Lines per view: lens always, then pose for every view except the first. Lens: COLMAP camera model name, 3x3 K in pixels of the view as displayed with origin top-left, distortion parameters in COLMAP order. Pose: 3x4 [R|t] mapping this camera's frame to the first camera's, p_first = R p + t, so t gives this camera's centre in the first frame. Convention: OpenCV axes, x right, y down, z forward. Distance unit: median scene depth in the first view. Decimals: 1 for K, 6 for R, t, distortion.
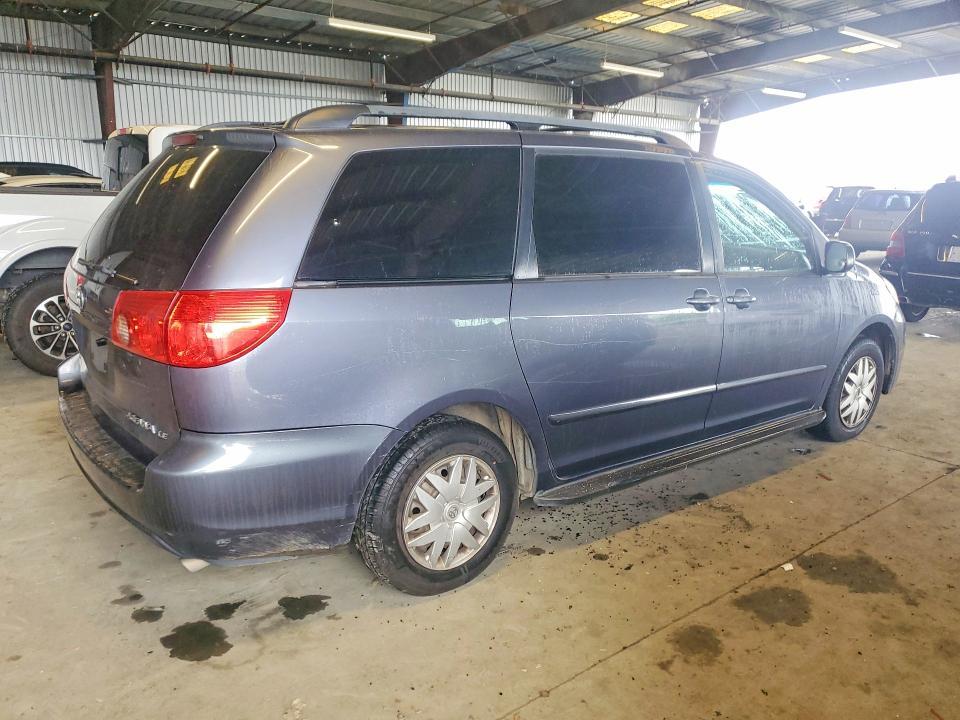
lens RADIAL K [[707.7, 0, 483.9], [0, 707.7, 358.2], [0, 0, 1]] dist [0.002651, -0.002189]
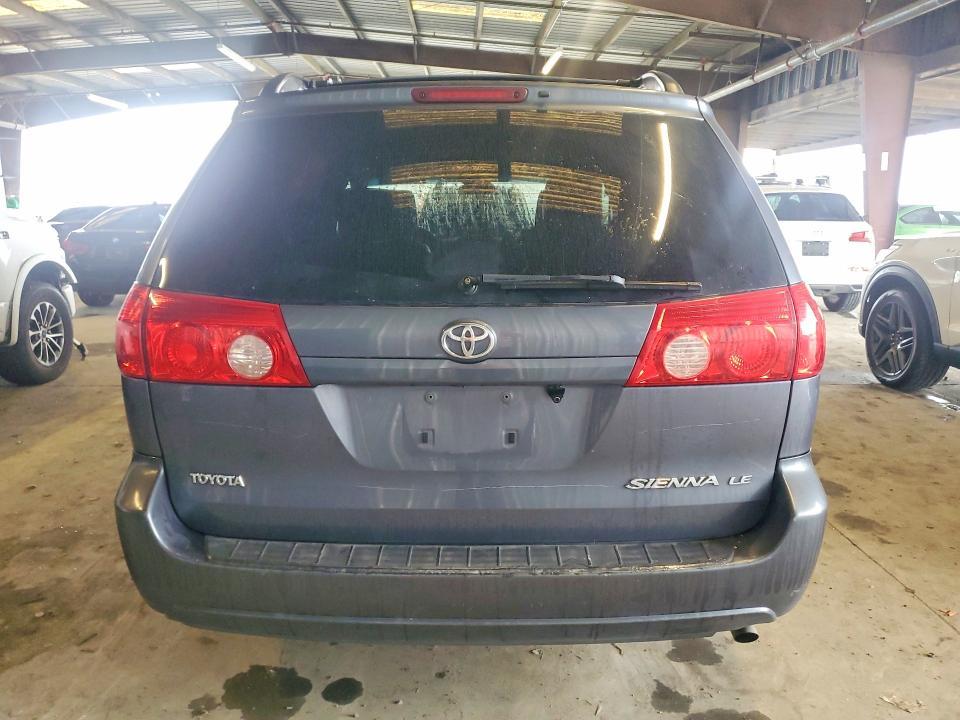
lens RADIAL K [[707.7, 0, 483.9], [0, 707.7, 358.2], [0, 0, 1]] dist [0.002651, -0.002189]
pose [[0.649979, -0.175300, 0.739458, -0.716585], [0.187333, 0.979964, 0.067652, -0.073427], [-0.736501, 0.094552, 0.669795, 0.418197]]
